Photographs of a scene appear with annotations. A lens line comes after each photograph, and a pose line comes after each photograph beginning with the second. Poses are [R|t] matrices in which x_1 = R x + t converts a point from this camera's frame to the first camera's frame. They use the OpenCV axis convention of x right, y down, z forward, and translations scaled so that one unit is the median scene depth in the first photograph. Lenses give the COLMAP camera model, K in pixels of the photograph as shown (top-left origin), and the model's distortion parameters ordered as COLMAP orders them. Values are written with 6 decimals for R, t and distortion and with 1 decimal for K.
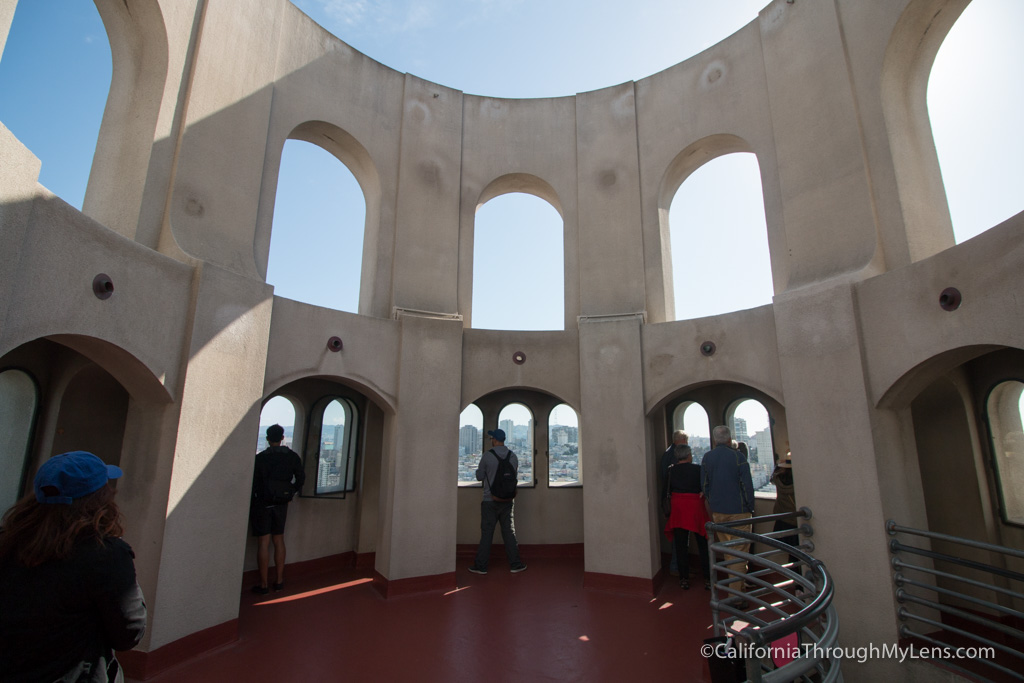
lens RADIAL K [[483.5, 0, 508.3], [0, 483.5, 337.2], [0, 0, 1]] dist [0.001897, -0.000579]
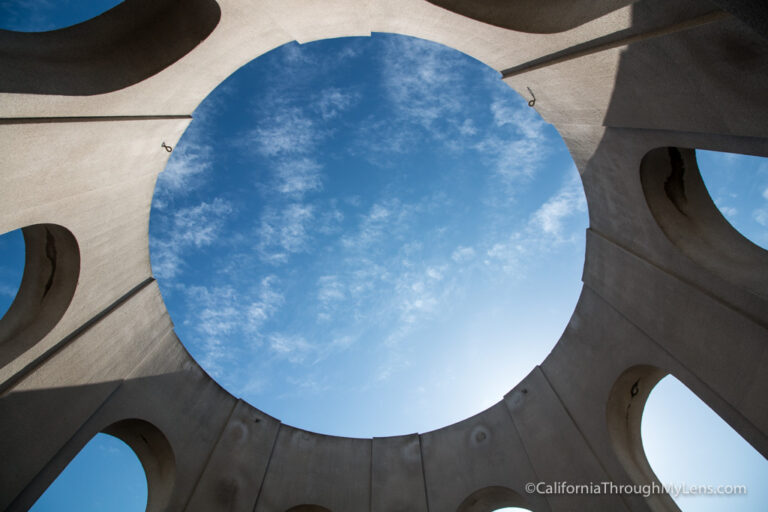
lens RADIAL K [[362.7, 0, 381.2], [0, 362.7, 252.8], [0, 0, 1]] dist [0.001897, -0.000579]
pose [[0.972364, 0.209729, 0.102575, -0.034176], [-0.028932, 0.544210, -0.838450, 0.014637], [-0.231670, 0.812311, 0.535239, 0.124187]]
